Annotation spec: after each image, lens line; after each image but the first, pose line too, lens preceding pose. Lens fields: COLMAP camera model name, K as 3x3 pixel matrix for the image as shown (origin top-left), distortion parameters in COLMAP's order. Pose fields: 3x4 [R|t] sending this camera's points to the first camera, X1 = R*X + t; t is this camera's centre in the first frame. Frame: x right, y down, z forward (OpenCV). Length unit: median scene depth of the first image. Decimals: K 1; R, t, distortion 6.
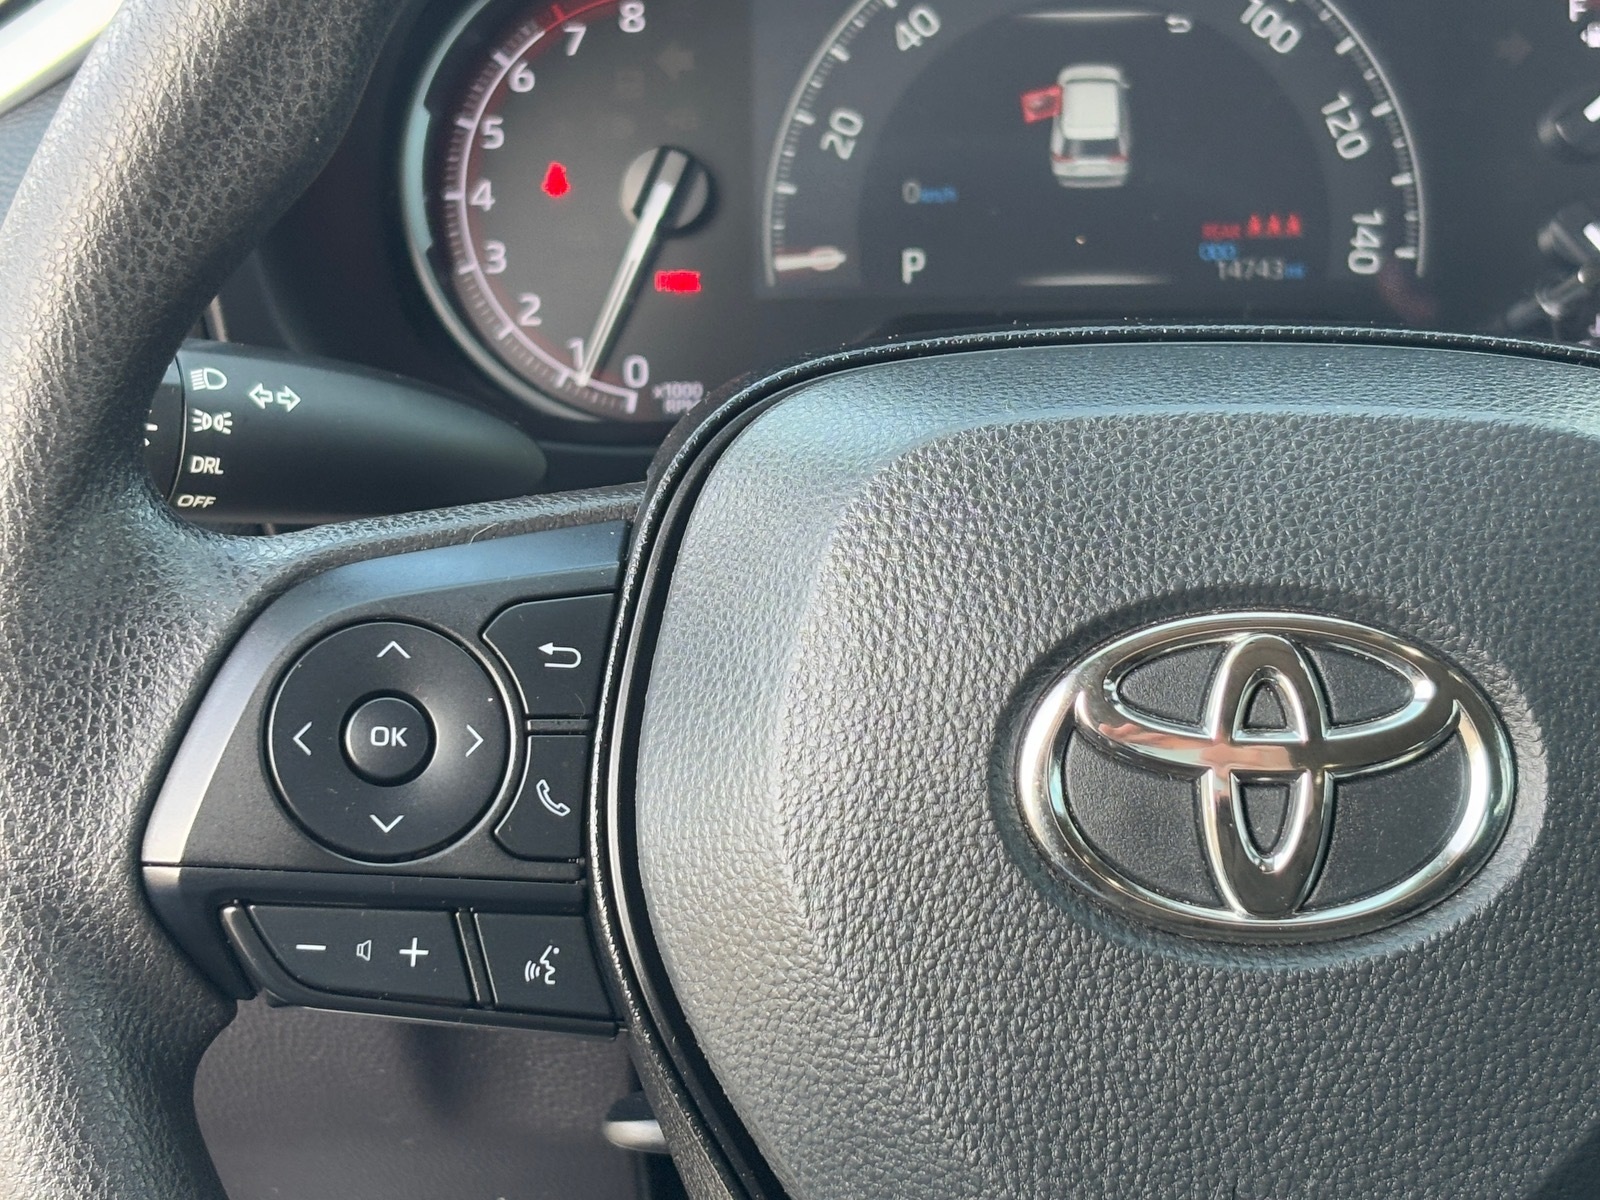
lens RADIAL K [[3261.9, 0, 740.7], [0, 3261.9, 625.5], [0, 0, 1]] dist [0.270196, -1.707684]
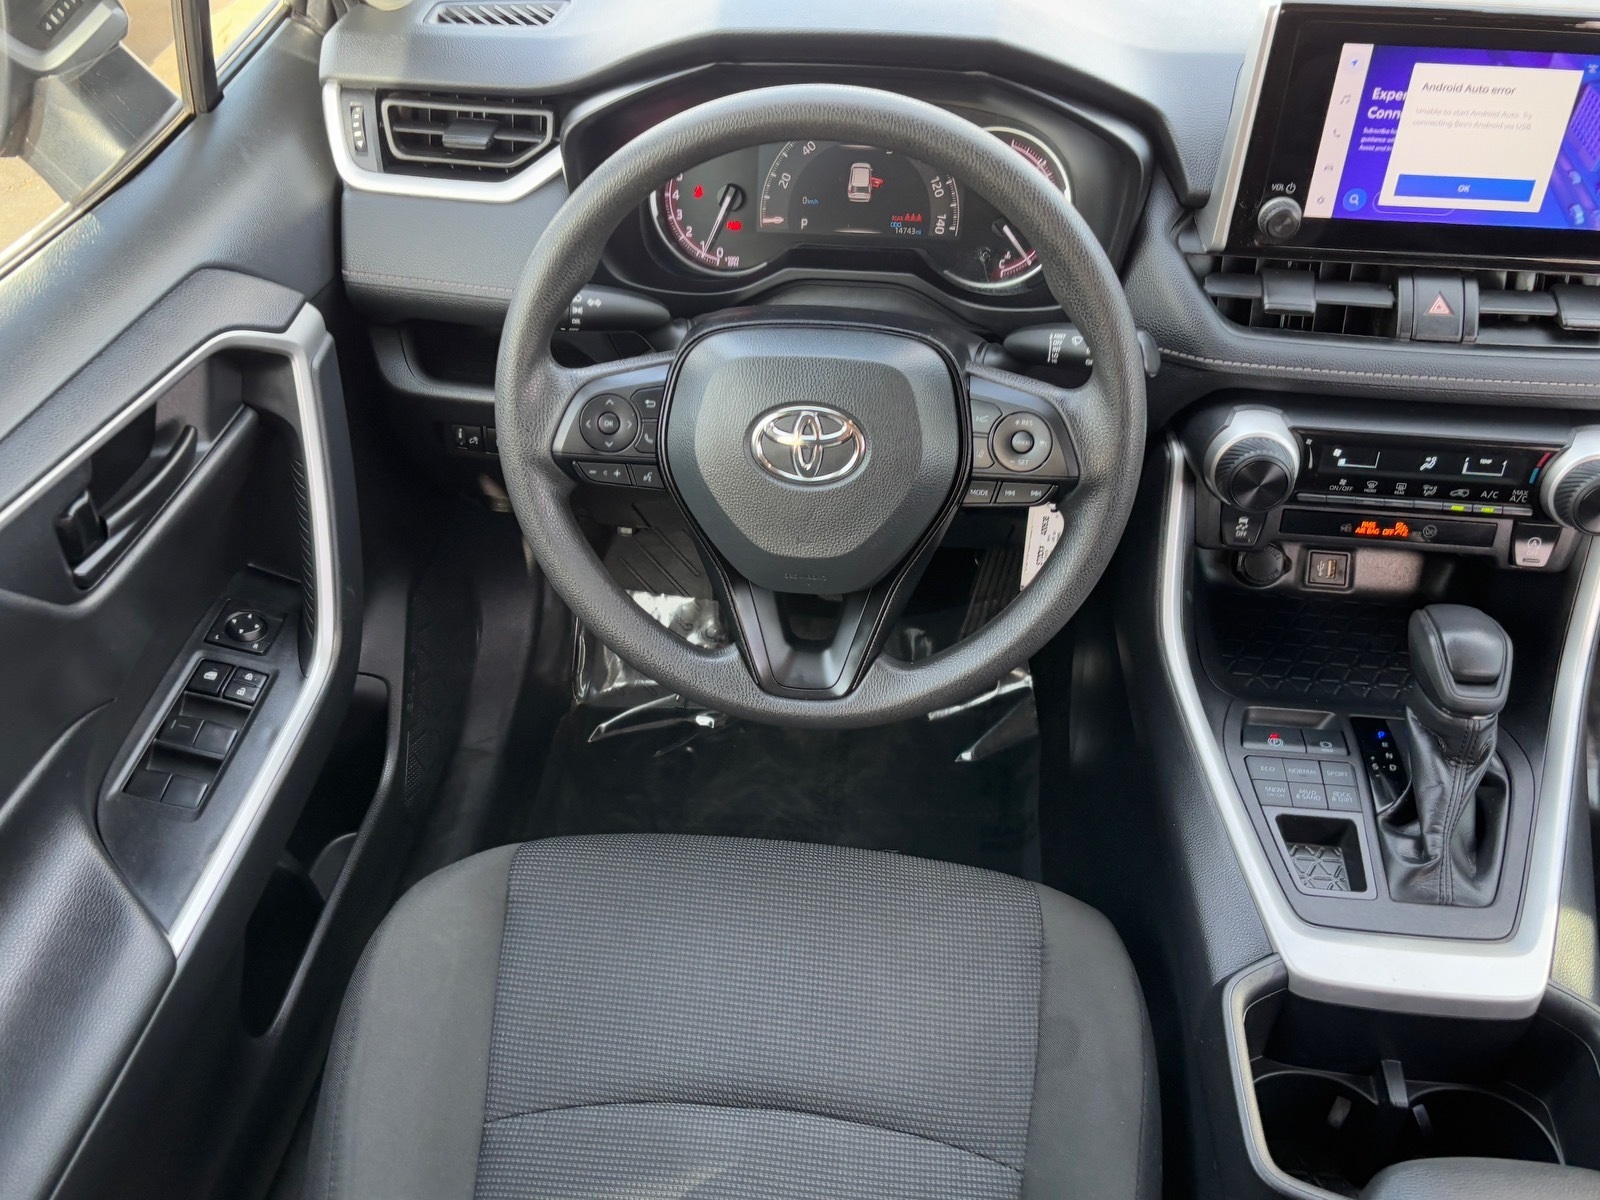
lens RADIAL K [[1427.1, 0, 789.2], [0, 1427.1, 613.3], [0, 0, 1]] dist [0.021643, -0.010623]
pose [[0.995284, 0.070656, -0.066467, 0.257499], [-0.044807, 0.942559, 0.331022, -0.344418], [0.086038, -0.326483, 0.941279, -0.780812]]
